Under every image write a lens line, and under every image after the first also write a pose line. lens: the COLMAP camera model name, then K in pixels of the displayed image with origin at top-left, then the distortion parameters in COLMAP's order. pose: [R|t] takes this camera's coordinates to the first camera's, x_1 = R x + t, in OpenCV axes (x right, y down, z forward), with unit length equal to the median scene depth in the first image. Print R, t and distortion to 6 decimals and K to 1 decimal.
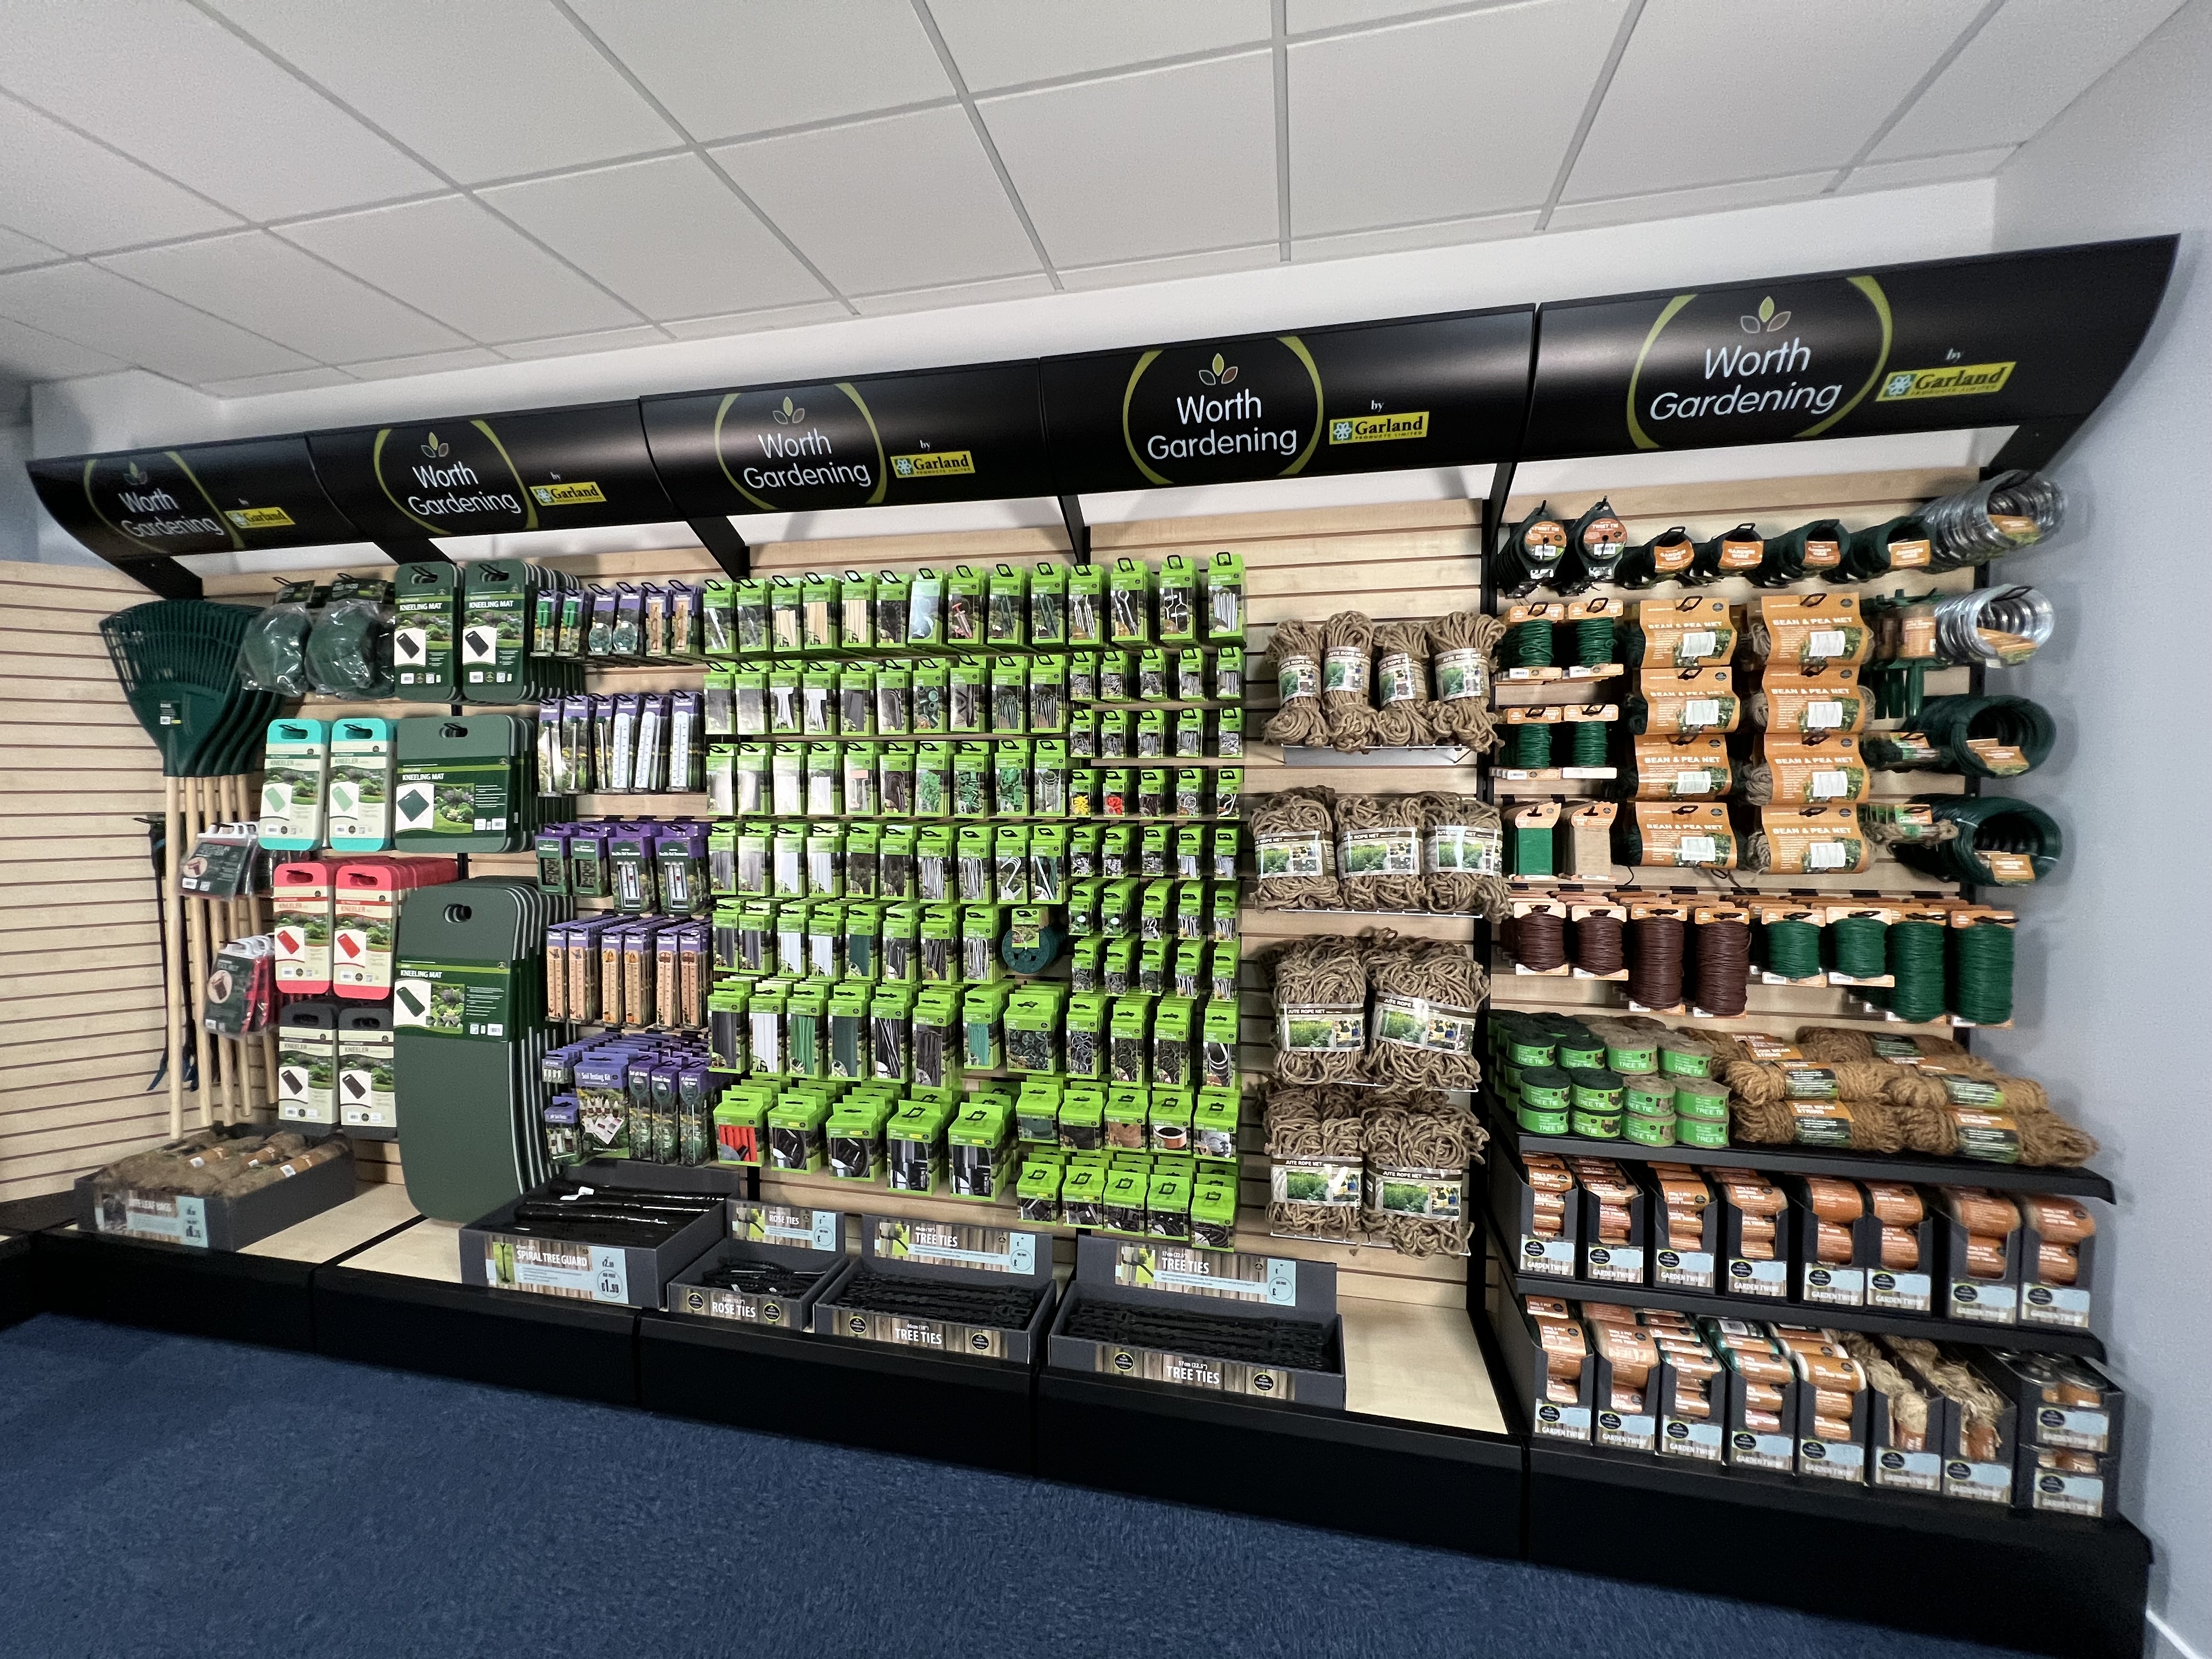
lens RADIAL K [[886.9, 0, 1092.7], [0, 886.9, 824.3], [0, 0, 1]] dist [-0.002675, 0.000193]
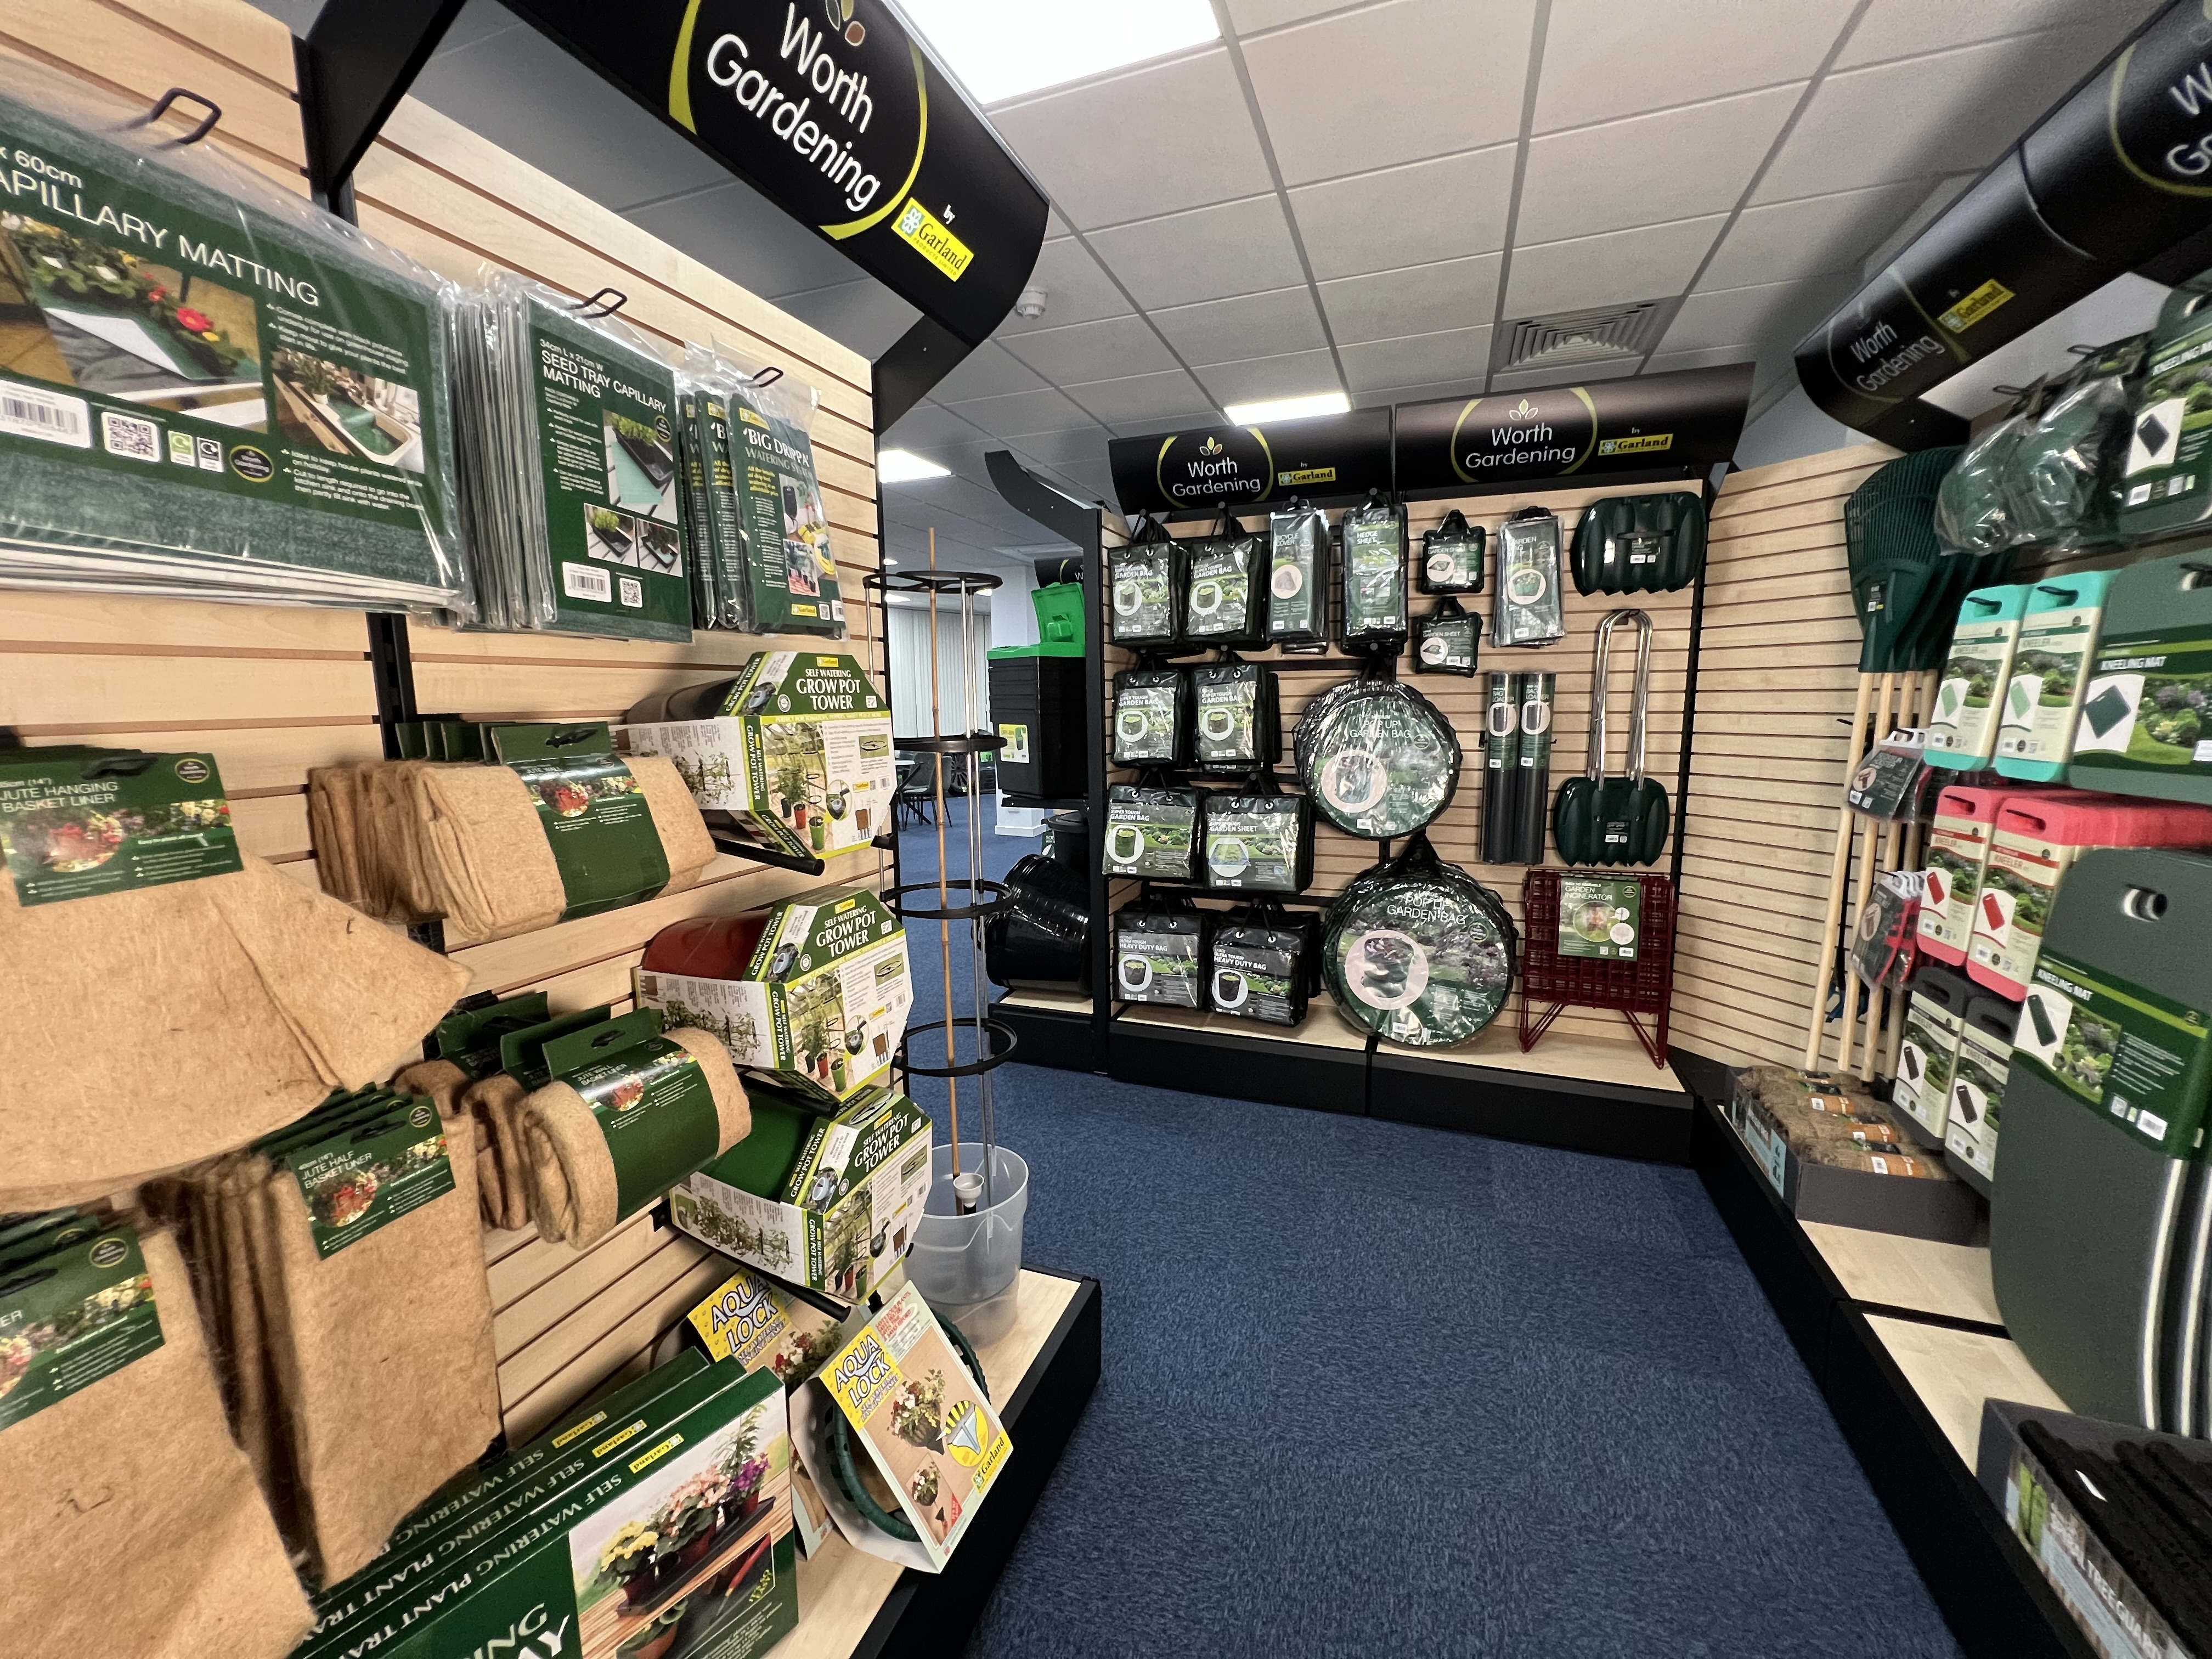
lens RADIAL K [[886.9, 0, 1092.7], [0, 886.9, 824.3], [0, 0, 1]] dist [-0.002675, 0.000193]
pose [[-0.144527, 0.145511, -0.978743, -0.064100], [-0.032079, 0.987919, 0.151612, -0.014240], [0.988981, 0.053309, -0.138113, 0.388649]]
